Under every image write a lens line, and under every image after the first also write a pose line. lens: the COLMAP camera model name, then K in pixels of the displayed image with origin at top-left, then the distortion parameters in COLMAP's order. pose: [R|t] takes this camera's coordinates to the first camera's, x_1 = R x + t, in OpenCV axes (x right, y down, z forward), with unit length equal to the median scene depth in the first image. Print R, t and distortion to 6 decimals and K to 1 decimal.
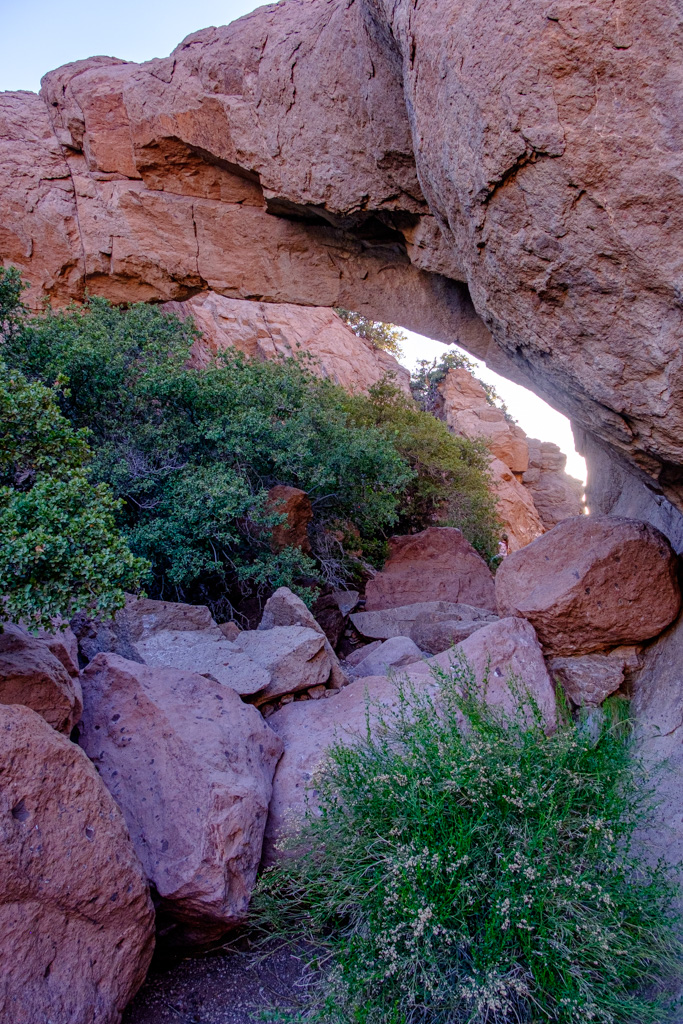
lens RADIAL K [[794.5, 0, 341.5], [0, 794.5, 512.0], [0, 0, 1]] dist [-0.051658, 0.027229]
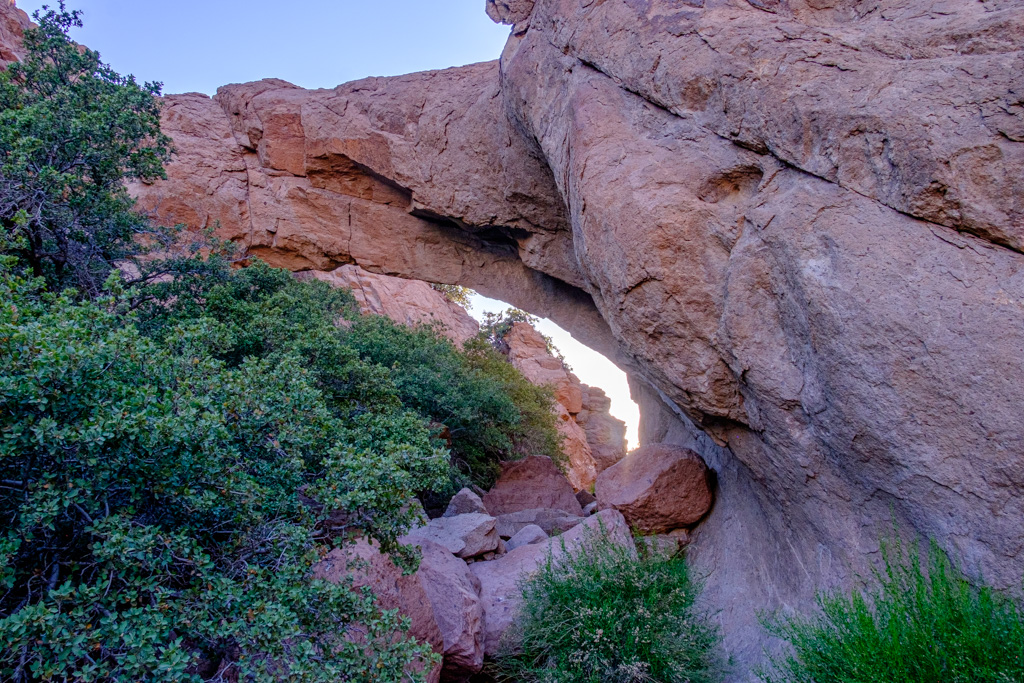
lens RADIAL K [[785.9, 0, 506.2], [0, 785.9, 332.6], [0, 0, 1]] dist [-0.054081, 0.034102]
pose [[0.987153, 0.039547, 0.154806, -0.156584], [-0.016382, 0.988830, -0.148142, 0.013895], [-0.158935, 0.143703, 0.976775, -0.345790]]
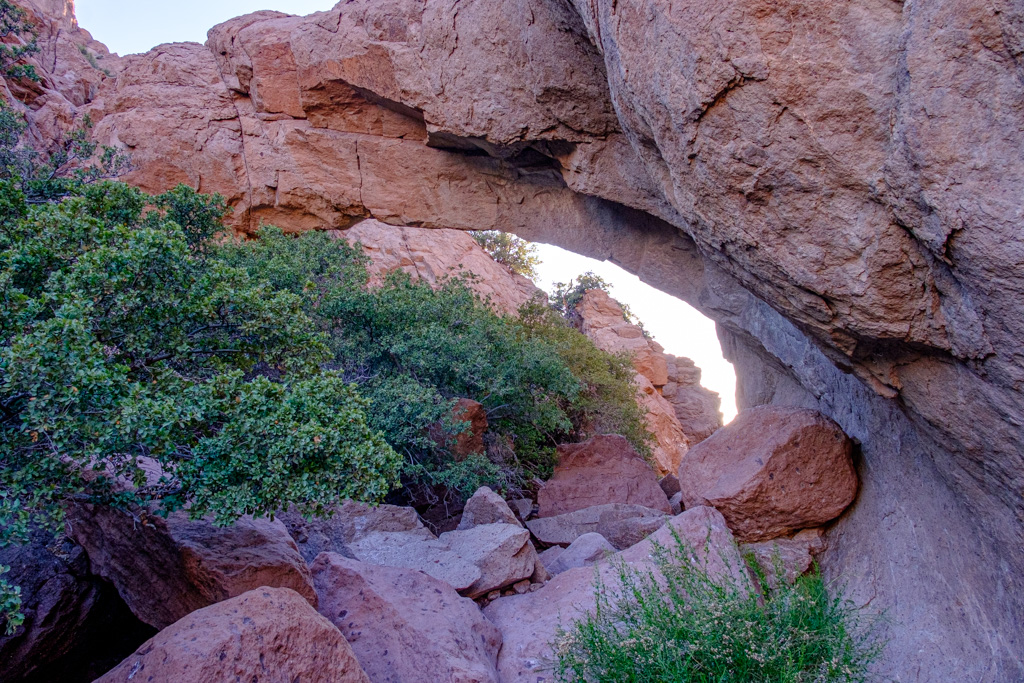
lens RADIAL K [[785.9, 0, 506.2], [0, 785.9, 332.6], [0, 0, 1]] dist [-0.054081, 0.034102]
pose [[0.998345, -0.034163, 0.046263, -0.054667], [0.039977, 0.990545, -0.131235, 0.020184], [-0.041342, 0.132867, 0.990271, -0.031649]]
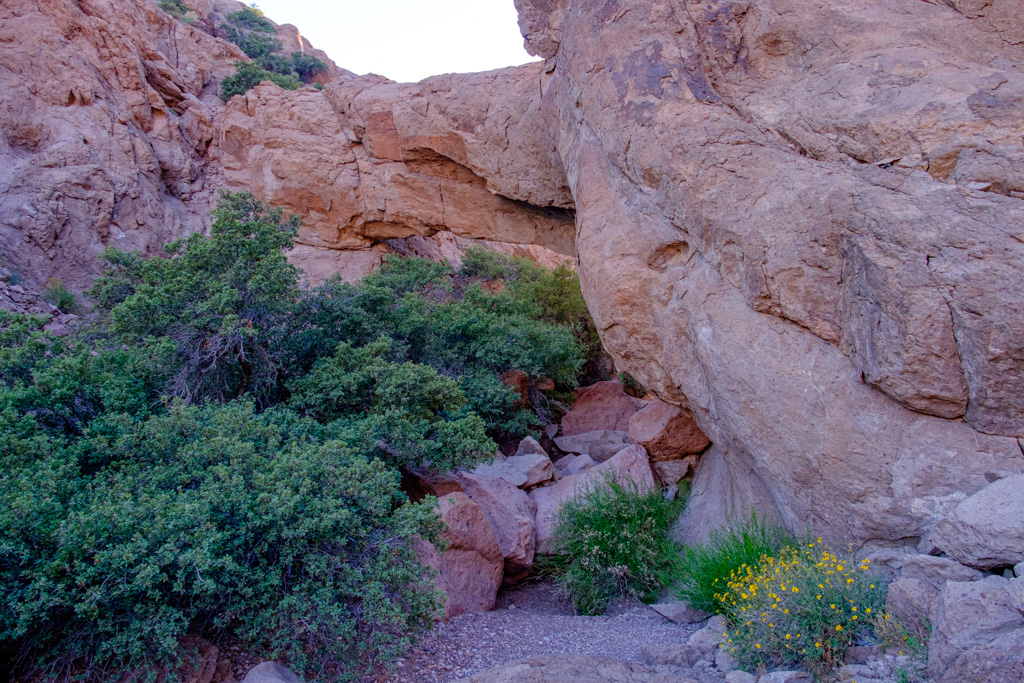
lens RADIAL K [[783.7, 0, 501.2], [0, 783.7, 330.8], [0, 0, 1]] dist [-0.054344, 0.011103]
pose [[0.998490, -0.049482, -0.023840, -0.053227], [0.050163, 0.998325, 0.028837, -0.166218], [0.022373, -0.029989, 0.999300, -0.728905]]
